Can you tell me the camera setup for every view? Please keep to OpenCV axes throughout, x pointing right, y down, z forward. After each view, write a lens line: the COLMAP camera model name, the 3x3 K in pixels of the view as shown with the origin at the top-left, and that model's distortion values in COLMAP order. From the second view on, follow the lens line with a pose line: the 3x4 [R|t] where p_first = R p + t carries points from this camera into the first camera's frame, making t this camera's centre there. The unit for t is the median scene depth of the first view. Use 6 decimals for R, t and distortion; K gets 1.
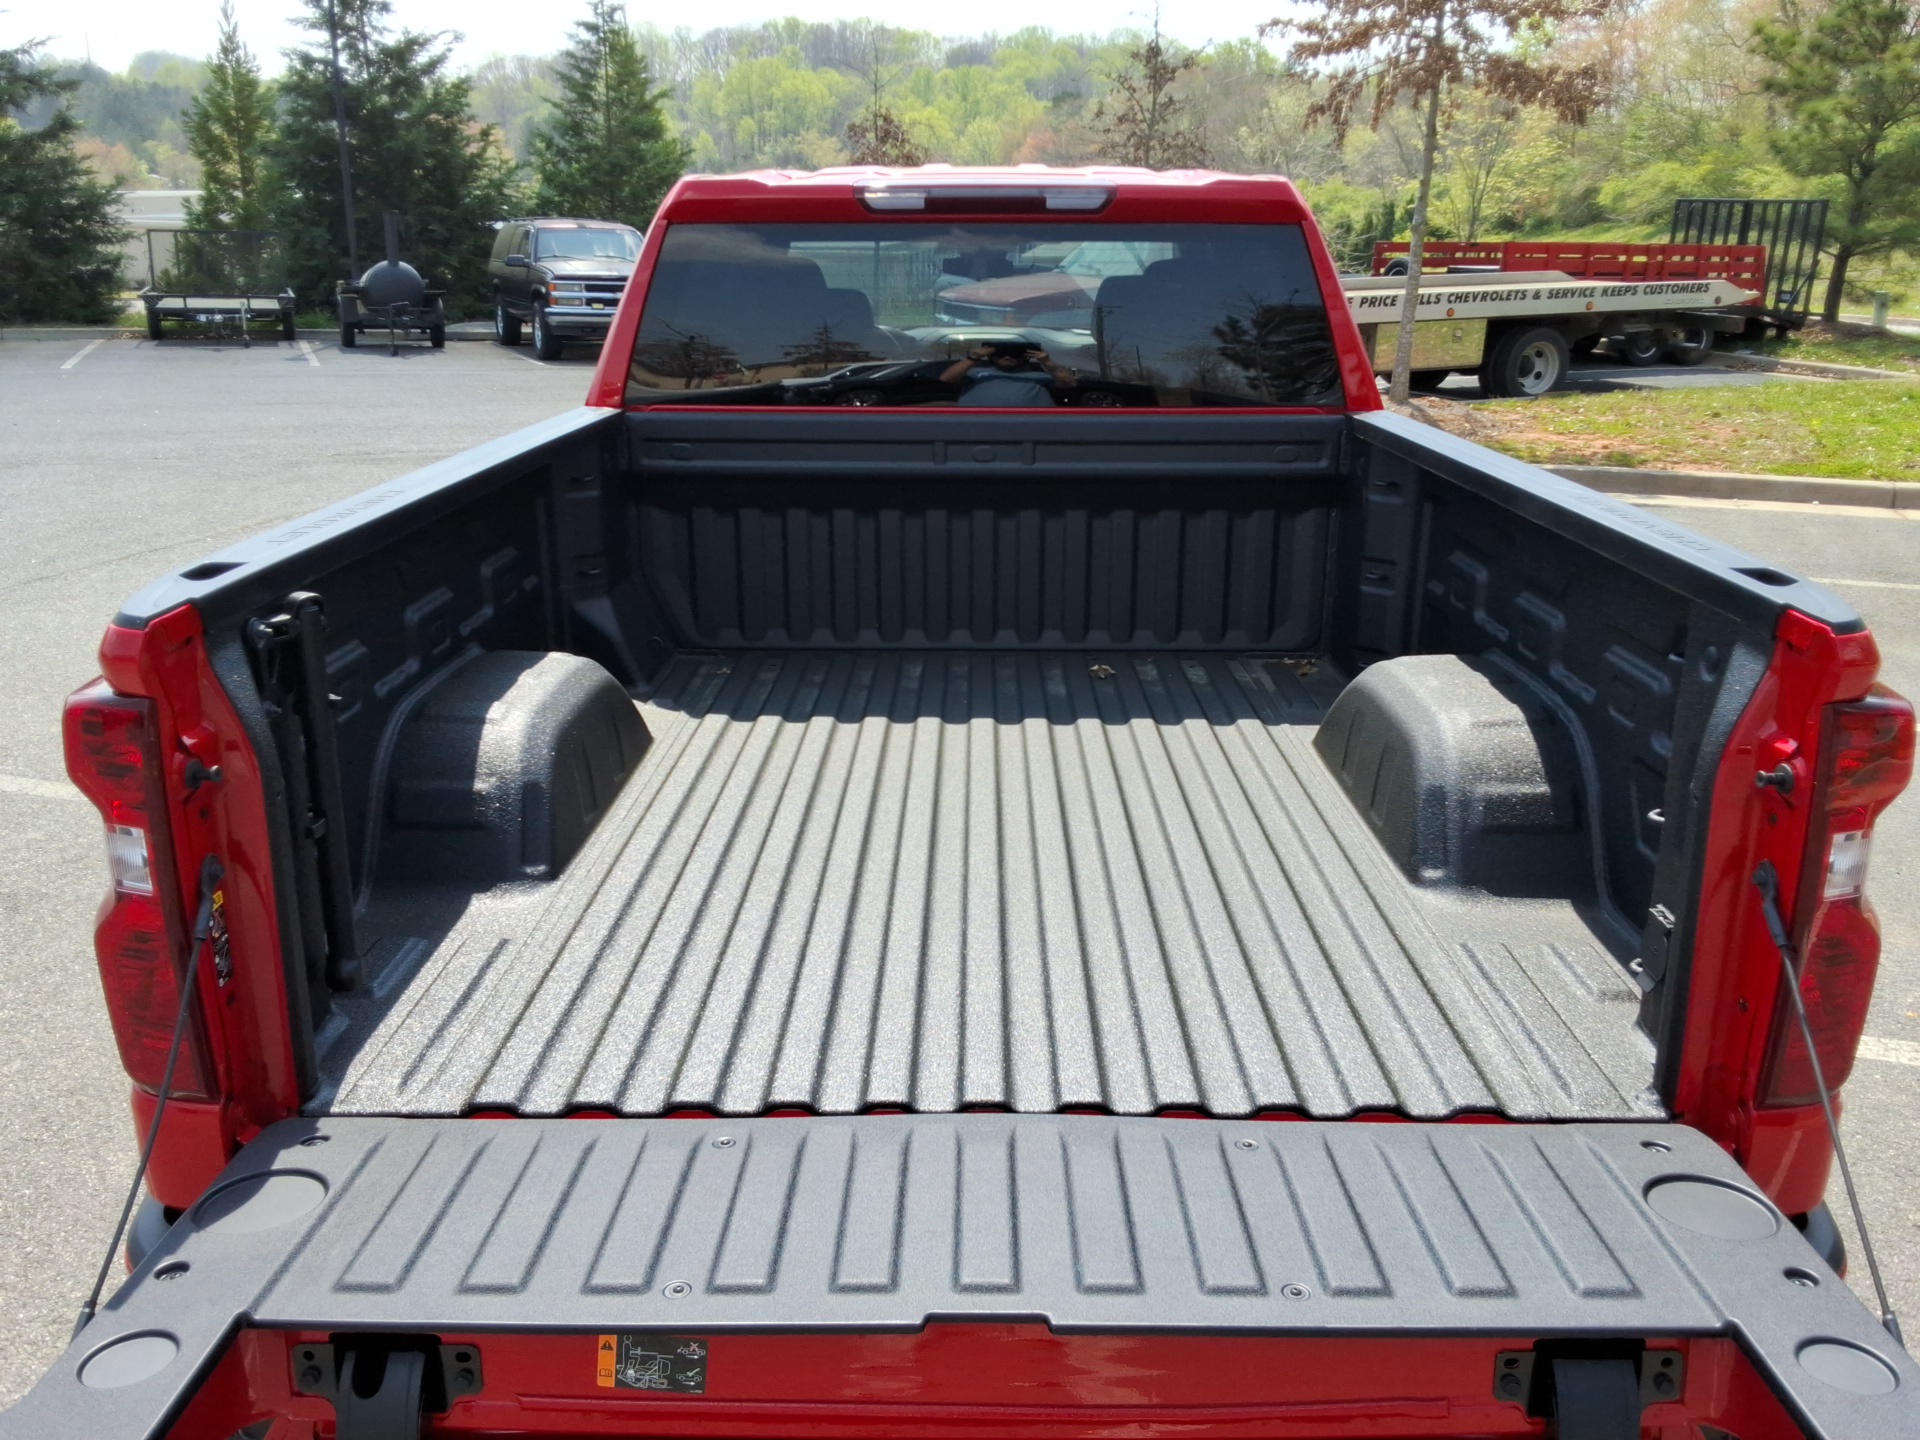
lens RADIAL K [[1539.3, 0, 976.5], [0, 1539.3, 708.2], [0, 0, 1]] dist [0.096322, -0.153870]
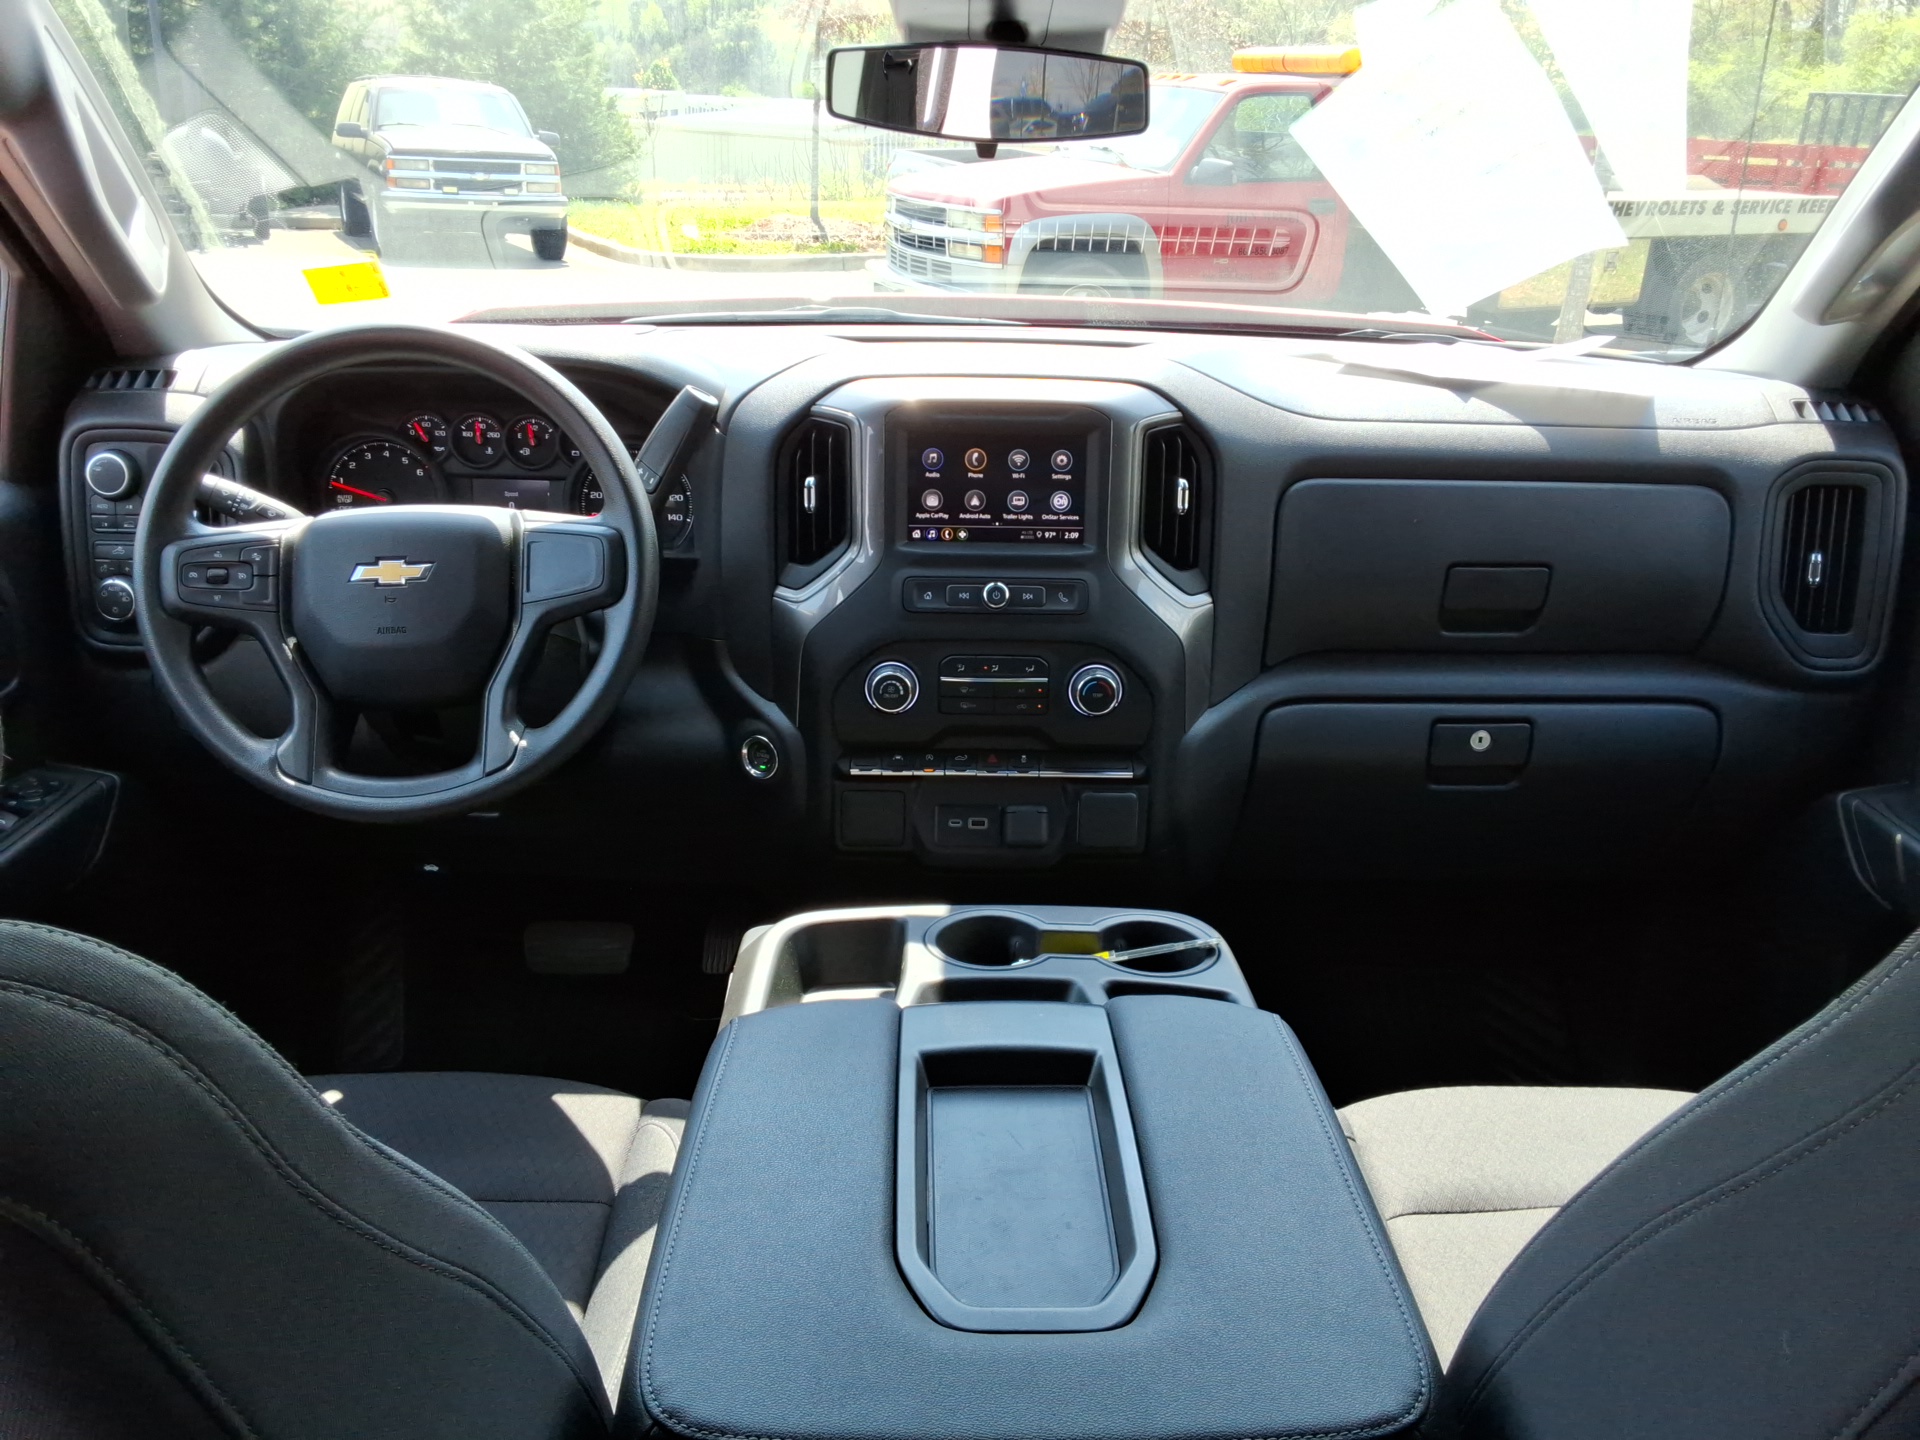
lens RADIAL K [[1539.3, 0, 986.7], [0, 1539.3, 715.4], [0, 0, 1]] dist [0.096322, -0.153870]
pose [[0.999290, 0.011237, 0.035975, -0.001331], [-0.013661, 0.997600, 0.067874, -0.040817], [-0.035126, -0.068317, 0.997045, 0.149766]]
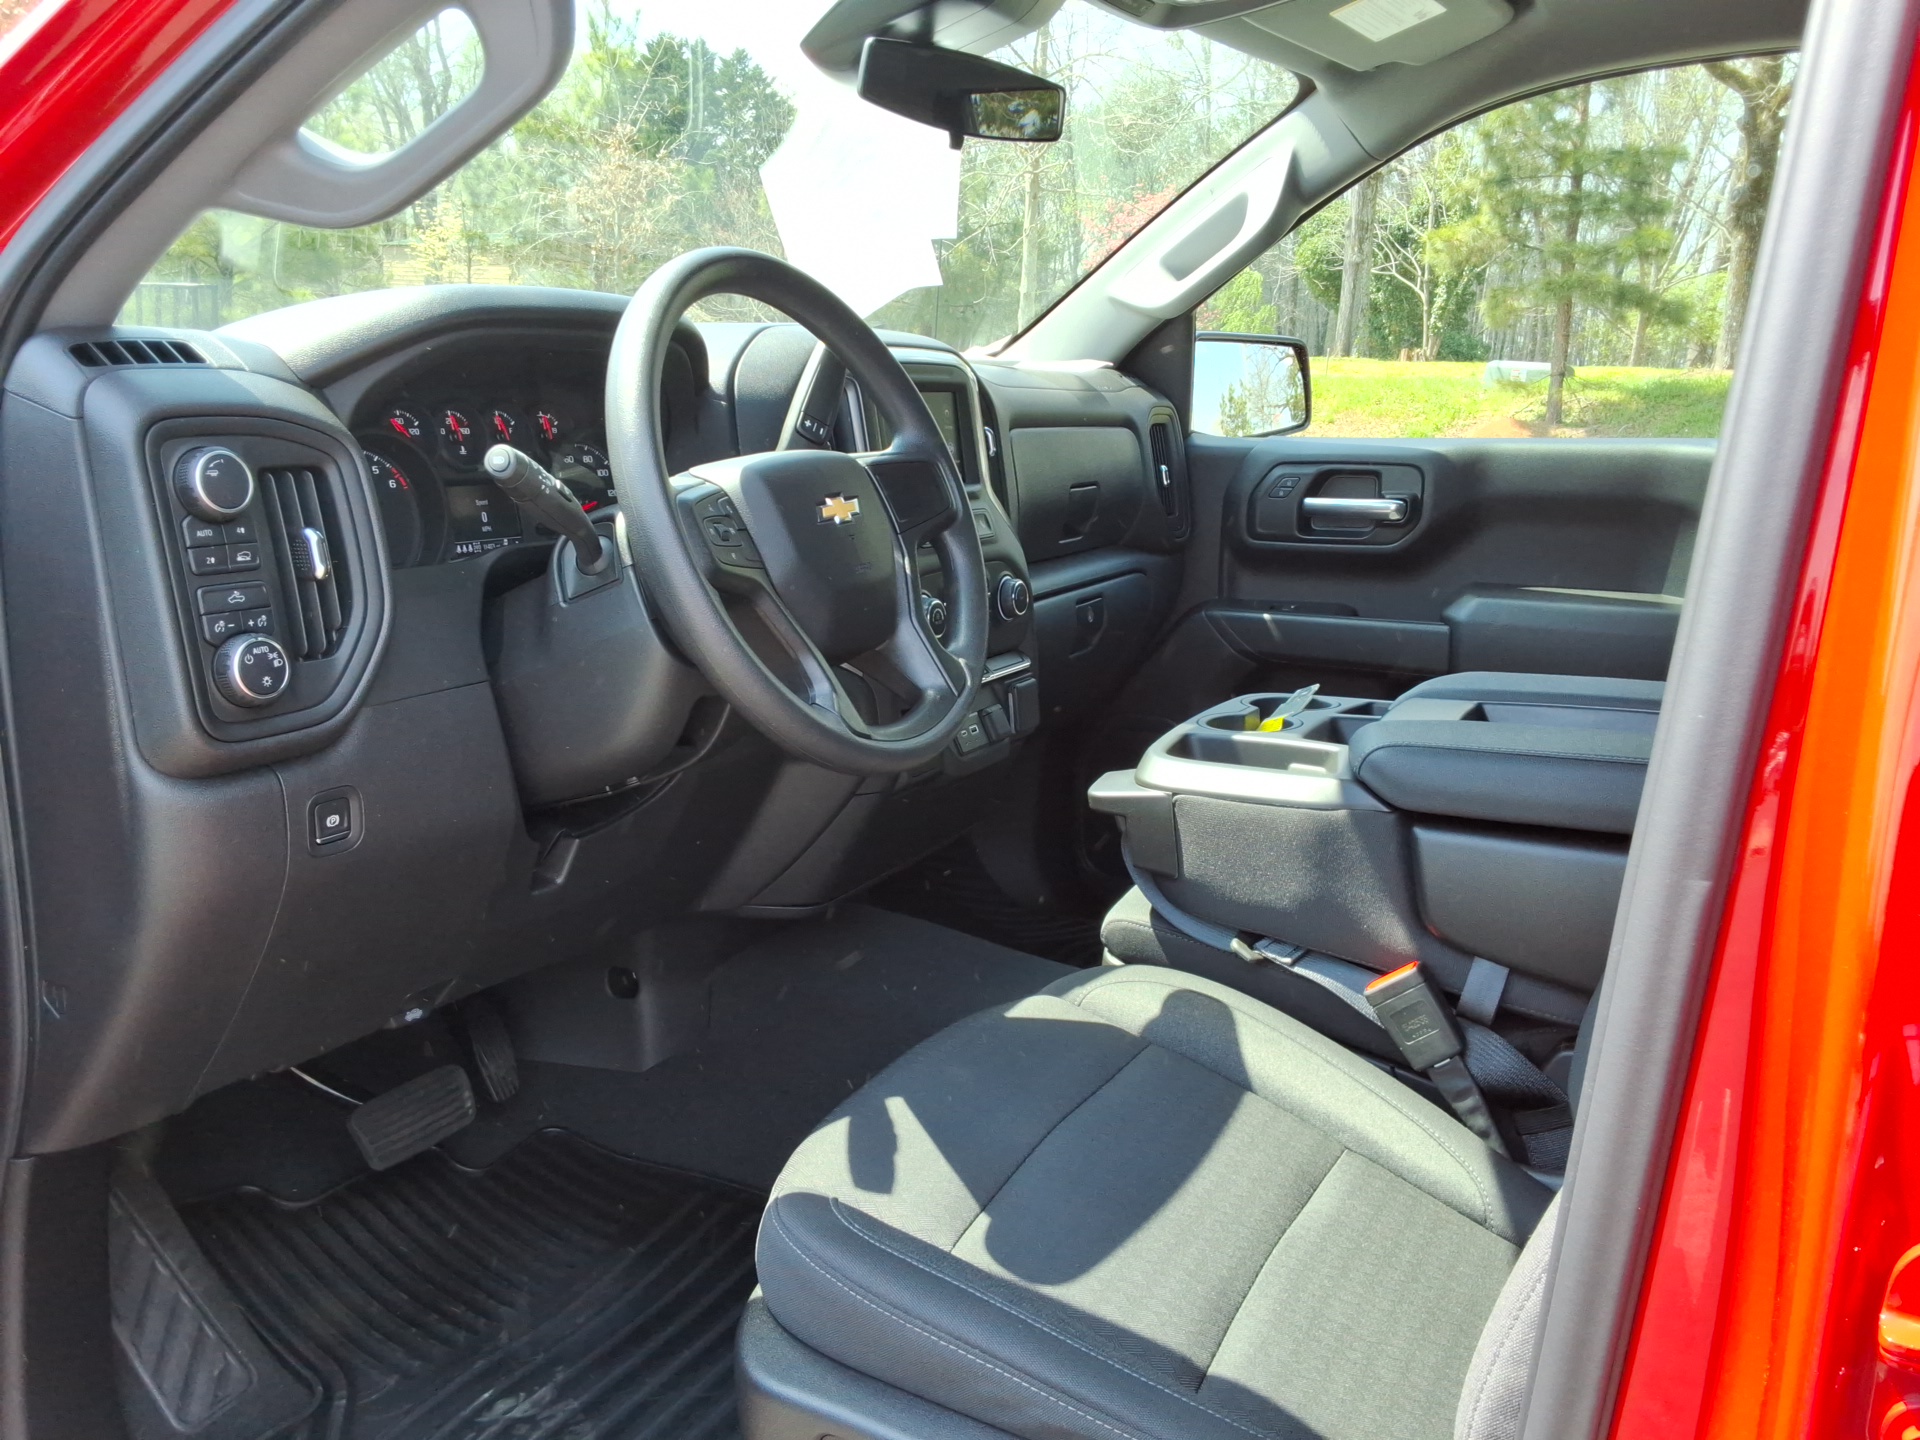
lens RADIAL K [[1539.3, 0, 955.6], [0, 1539.3, 699.1], [0, 0, 1]] dist [0.096322, -0.153870]
pose [[0.472622, -0.170315, 0.864651, -0.048414], [0.233550, 0.970272, 0.063460, -0.038780], [-0.849755, 0.171947, 0.498349, 0.171339]]
